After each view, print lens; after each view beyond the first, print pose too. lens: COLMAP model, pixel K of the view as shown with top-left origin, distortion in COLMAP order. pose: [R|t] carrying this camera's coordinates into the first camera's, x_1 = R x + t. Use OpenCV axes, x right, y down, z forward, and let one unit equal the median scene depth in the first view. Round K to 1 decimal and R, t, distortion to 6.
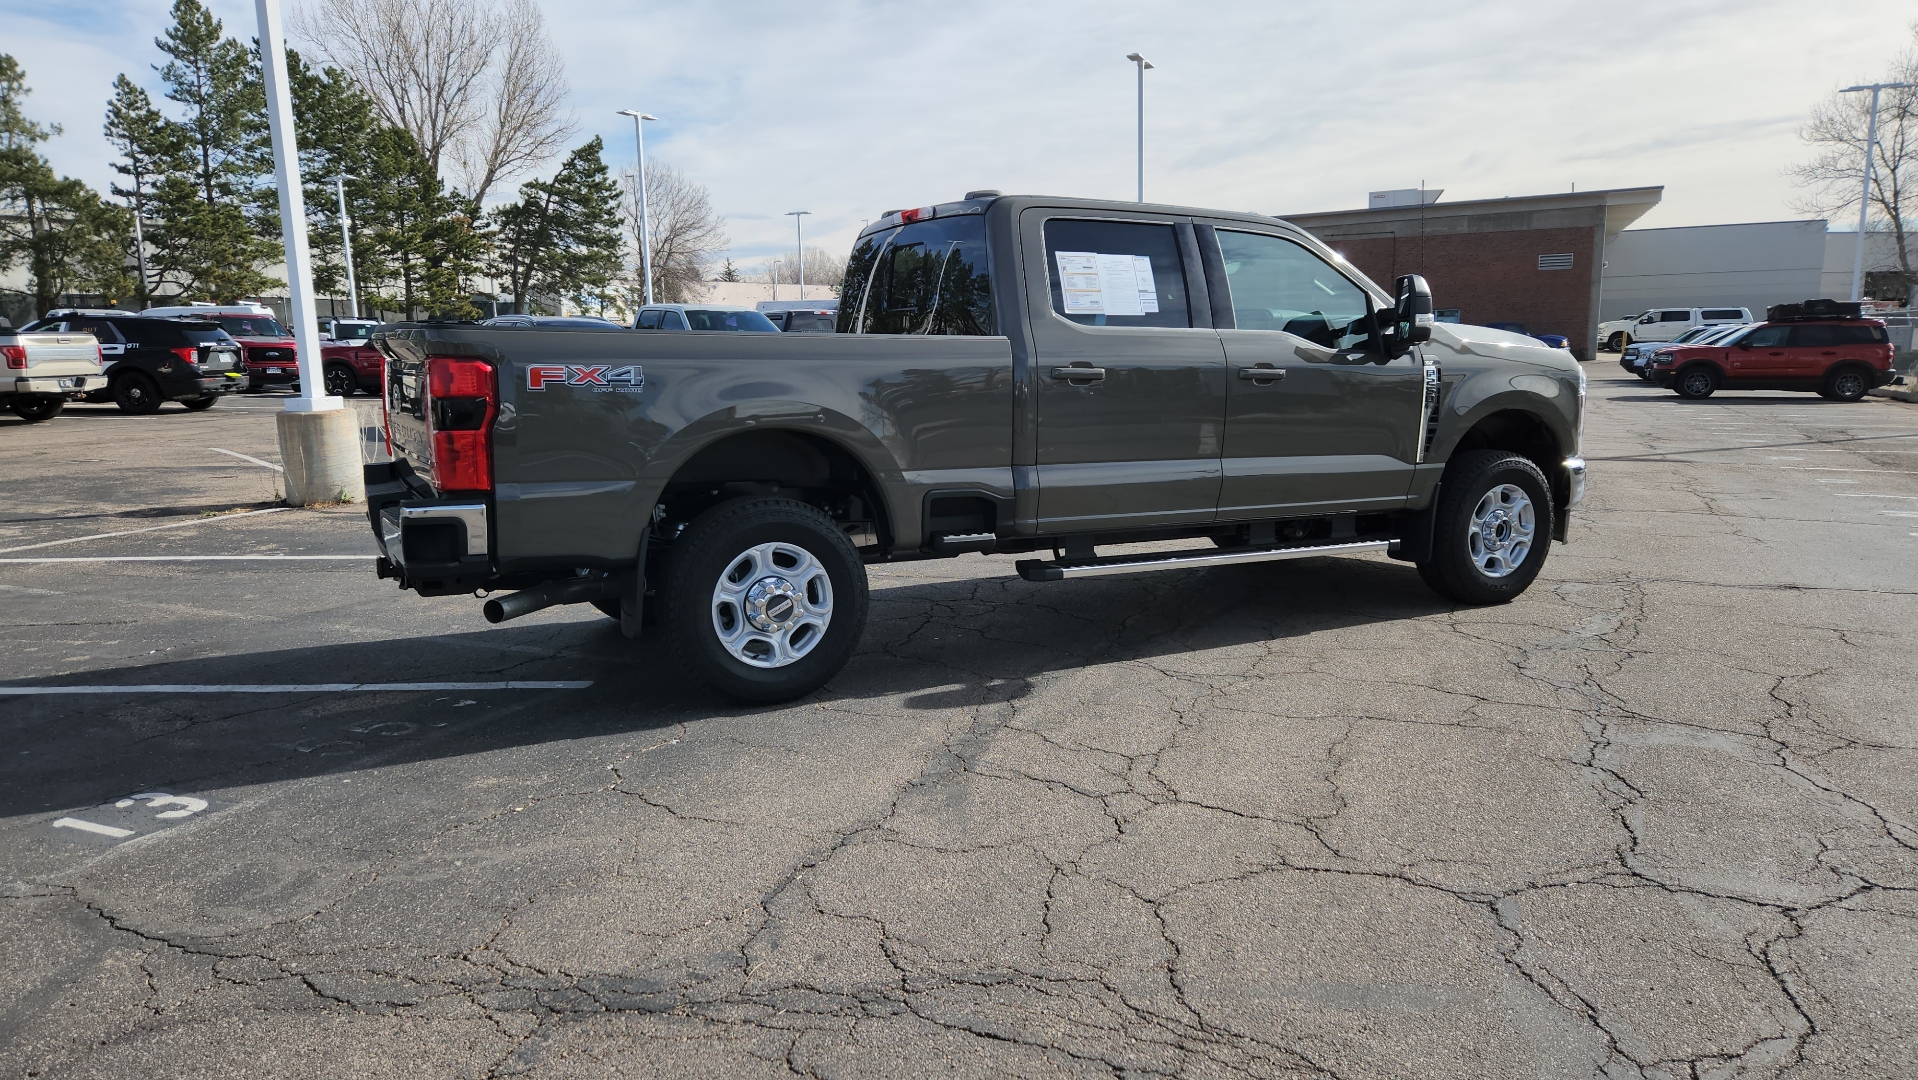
lens RADIAL K [[1282.7, 0, 940.6], [0, 1282.7, 547.2], [0, 0, 1]] dist [0.072328, -0.057390]
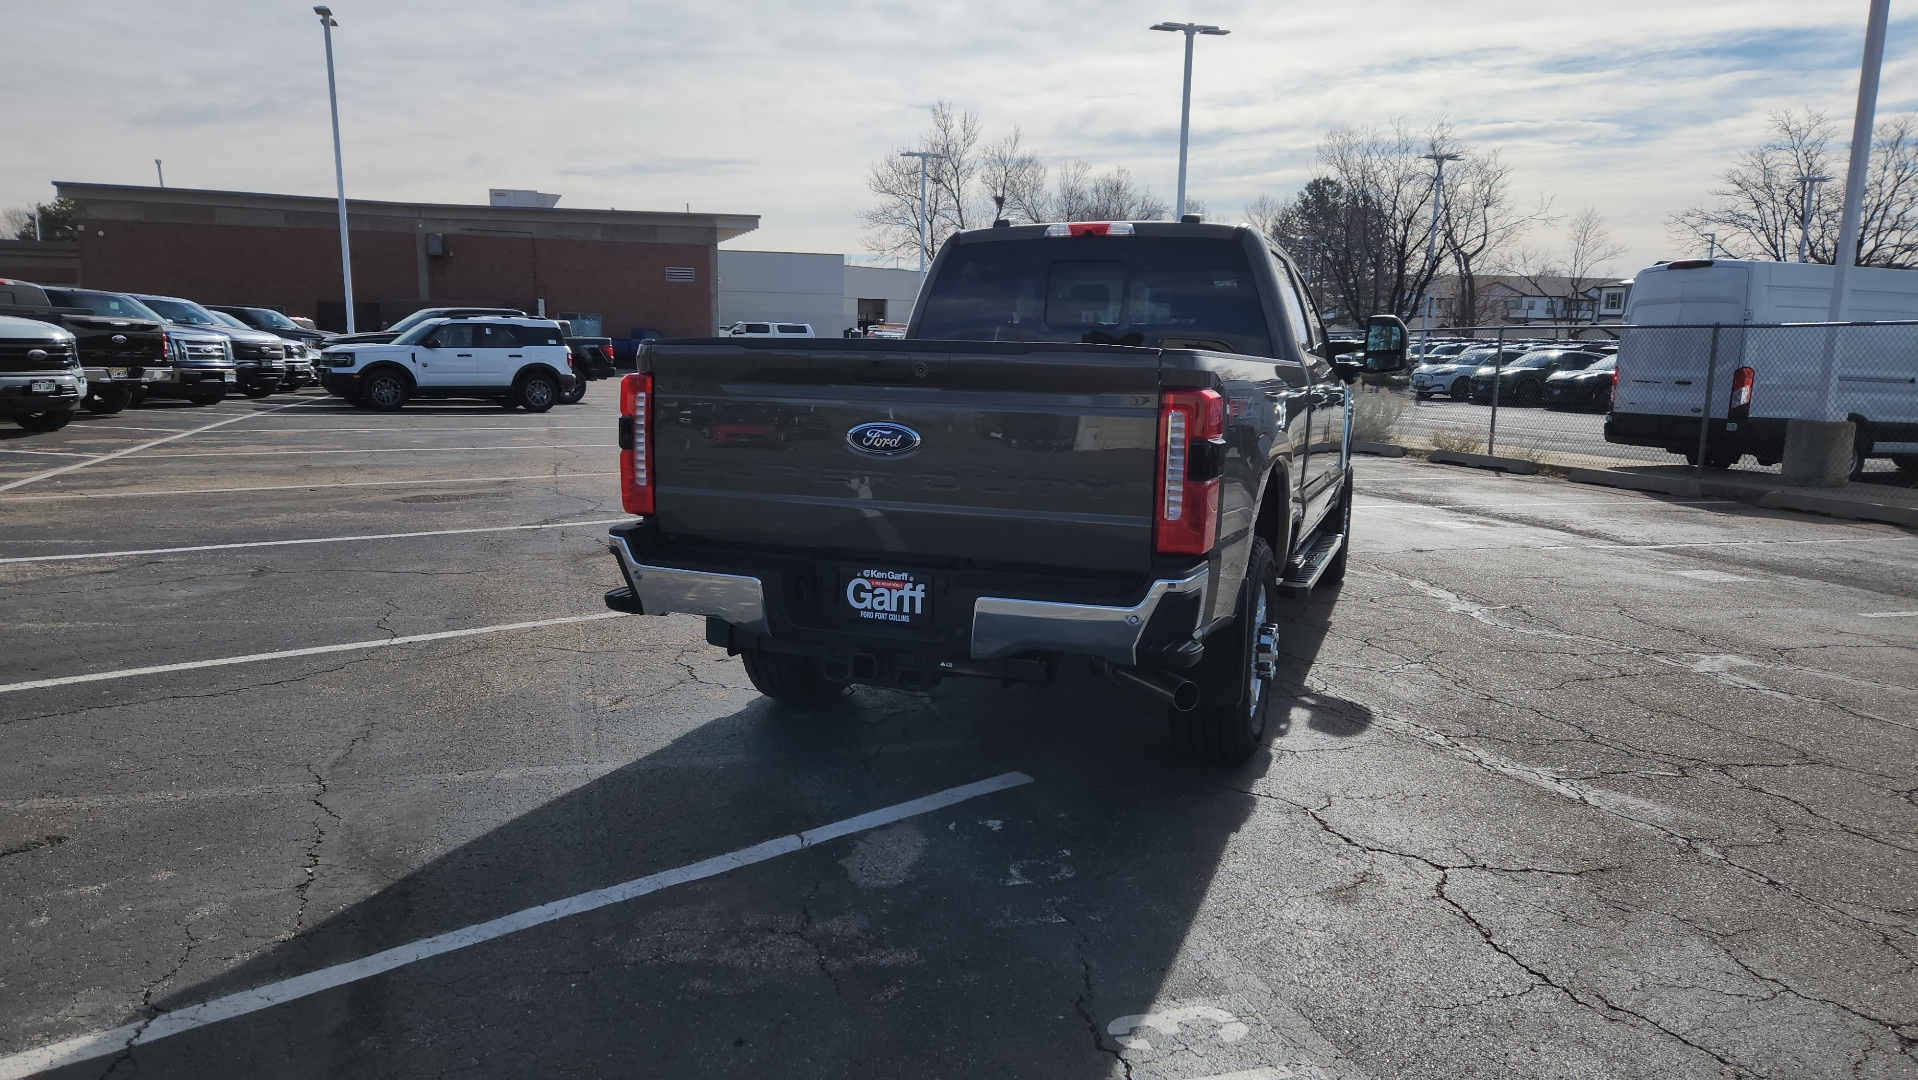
lens RADIAL K [[1282.7, 0, 930.3], [0, 1282.7, 545.4], [0, 0, 1]] dist [0.072328, -0.057390]
pose [[0.759658, -0.073002, 0.646212, -0.691029], [0.072076, 0.997009, 0.027902, -0.056230], [-0.646316, 0.025380, 0.762648, 0.333531]]
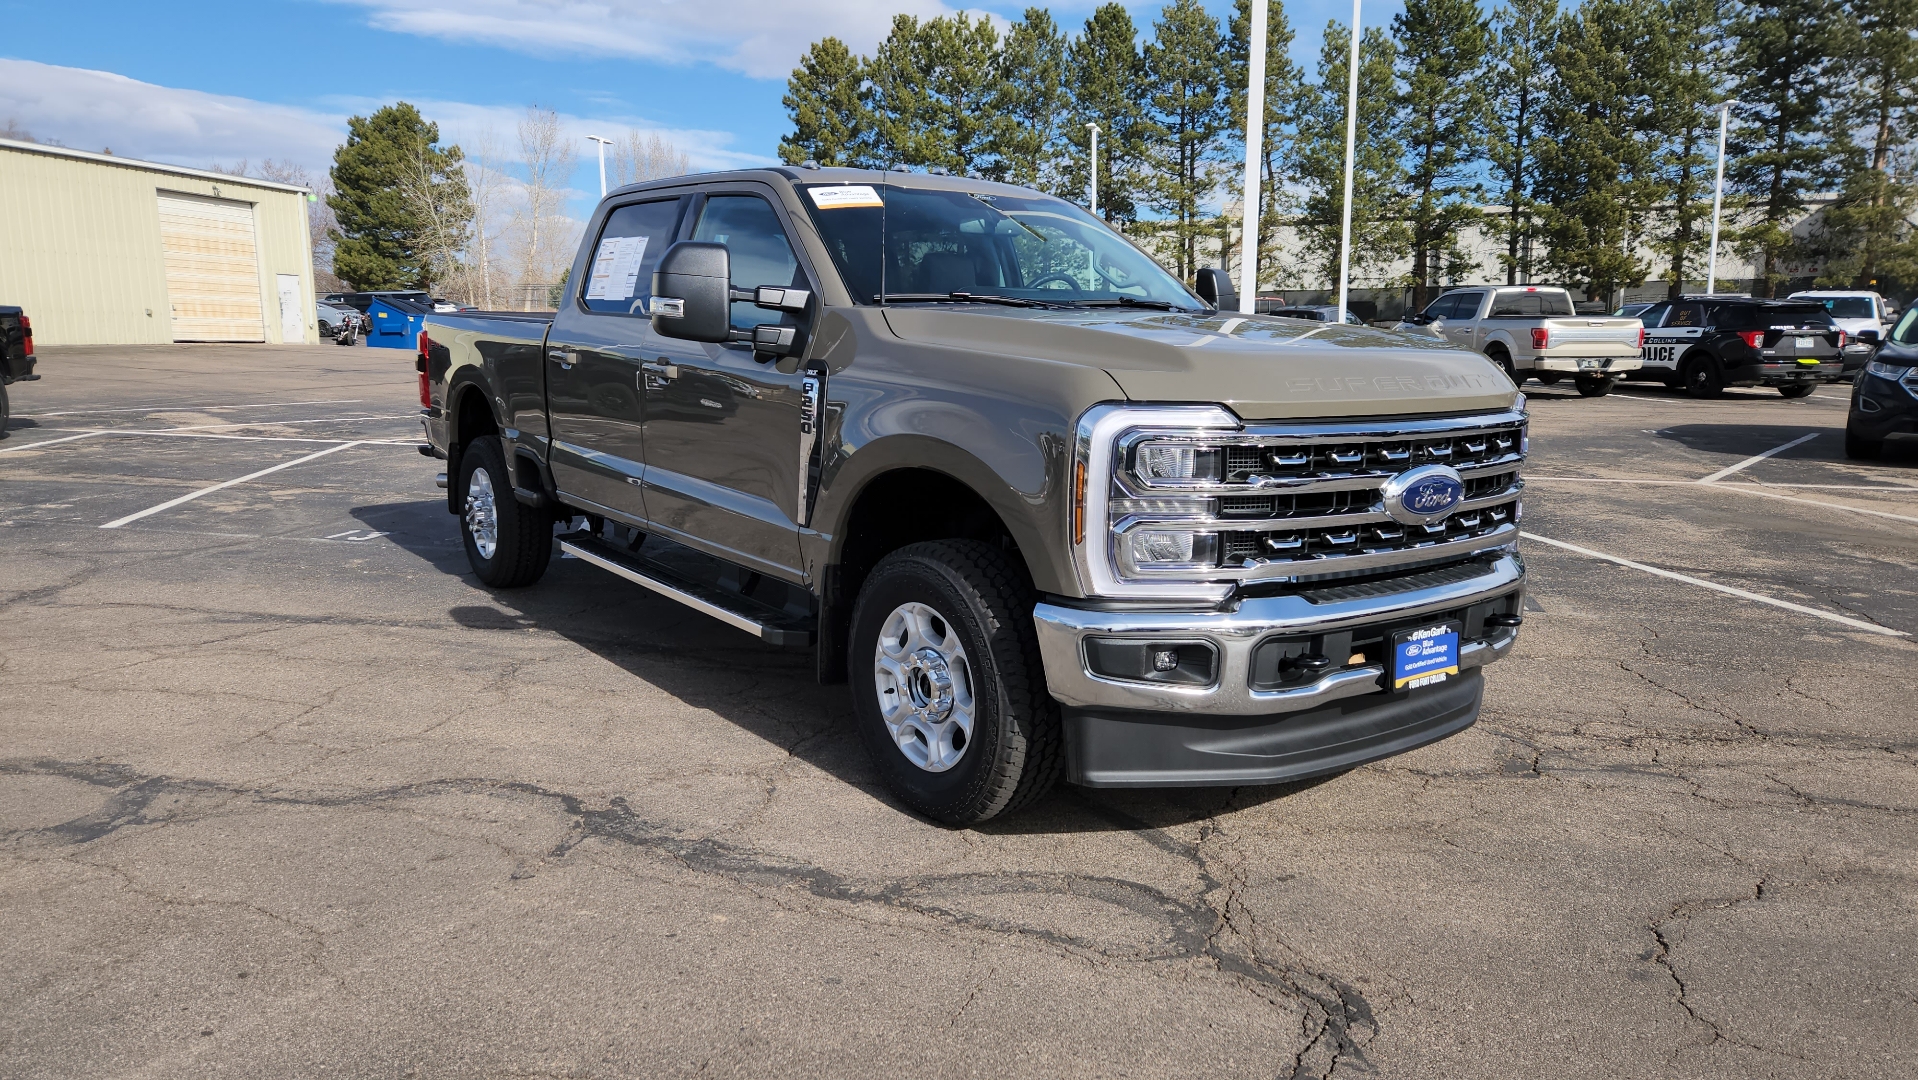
lens RADIAL K [[1282.7, 0, 921.5], [0, 1282.7, 543.3], [0, 0, 1]] dist [0.072328, -0.057390]
pose [[0.145781, 0.174332, -0.973836, 0.994641], [-0.163645, 0.975041, 0.150051, -0.160748], [0.975689, 0.137489, 0.170671, 0.935984]]
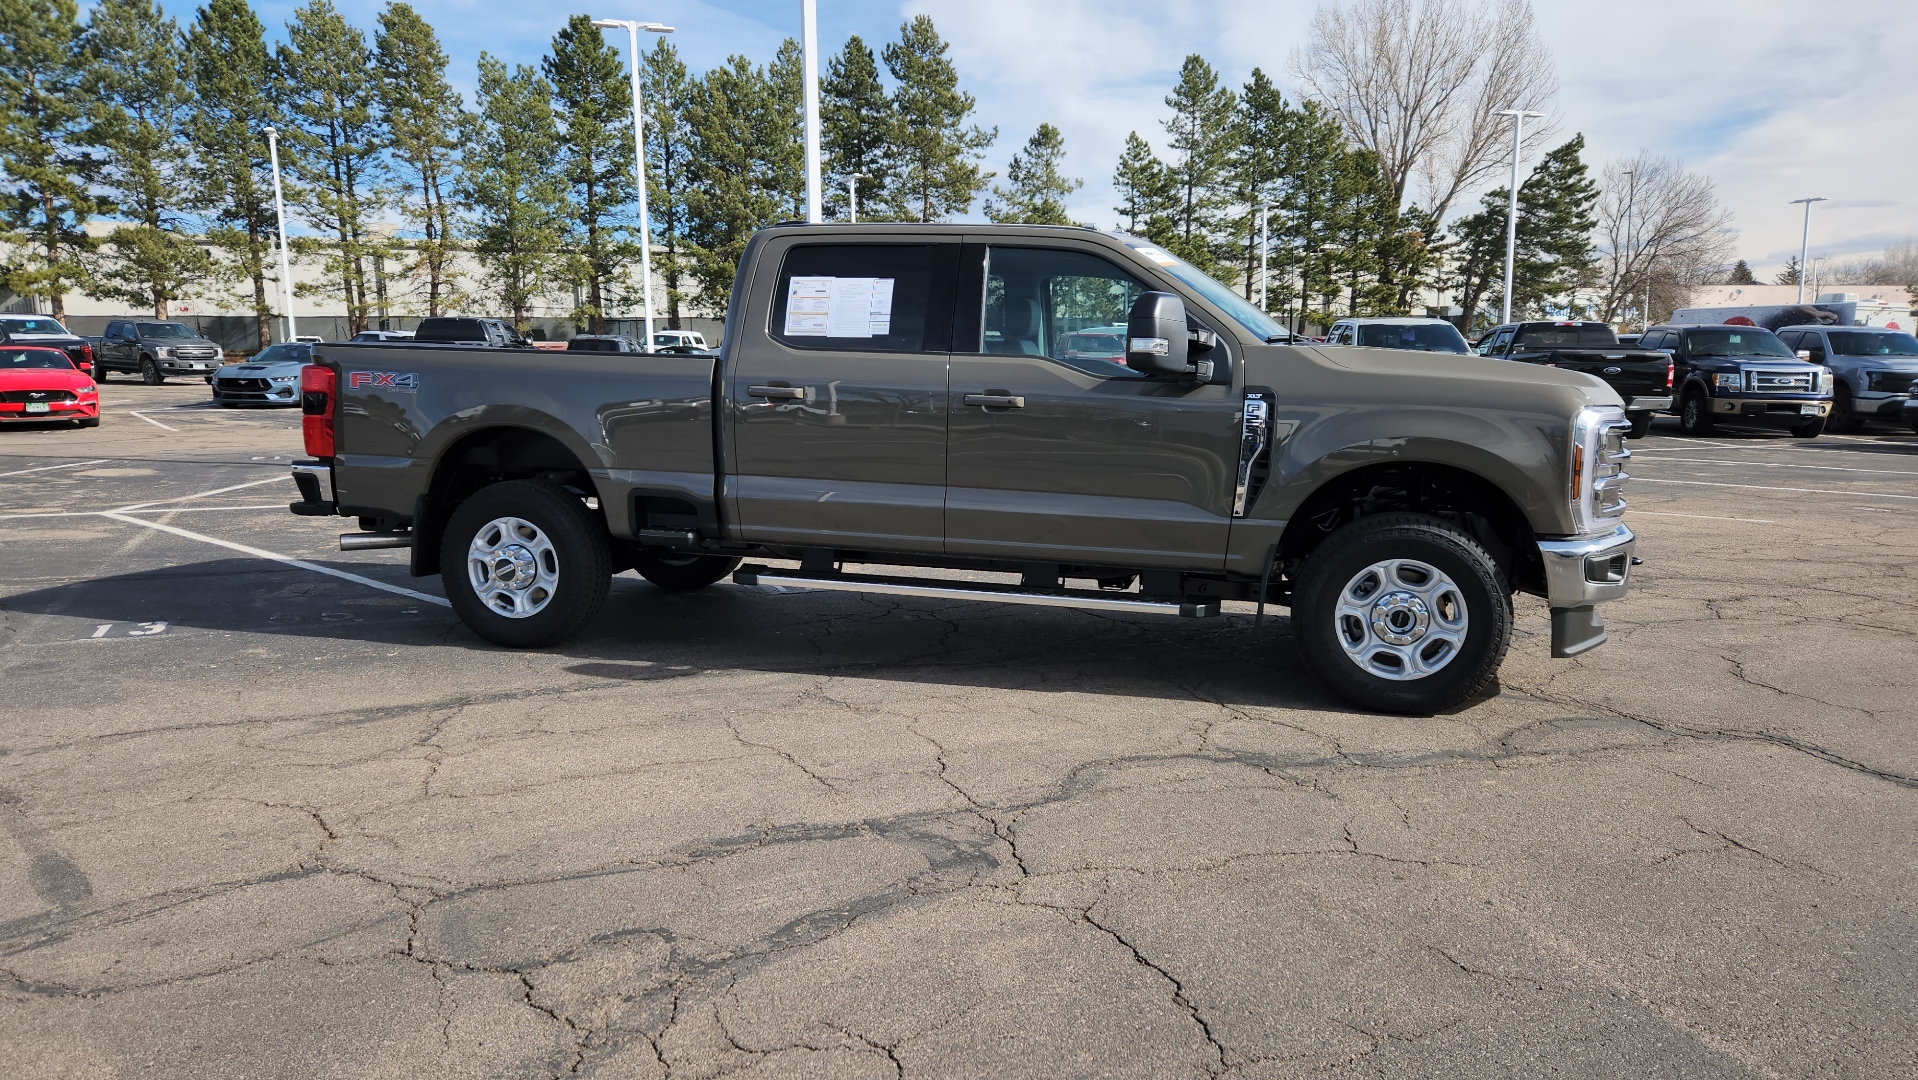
lens RADIAL K [[1282.7, 0, 933.1], [0, 1282.7, 538.7], [0, 0, 1]] dist [0.072328, -0.057390]
pose [[0.732359, 0.106731, -0.672501, 0.769525], [-0.117643, 0.992620, 0.029422, -0.052016], [0.670679, 0.057567, 0.739511, 0.261467]]
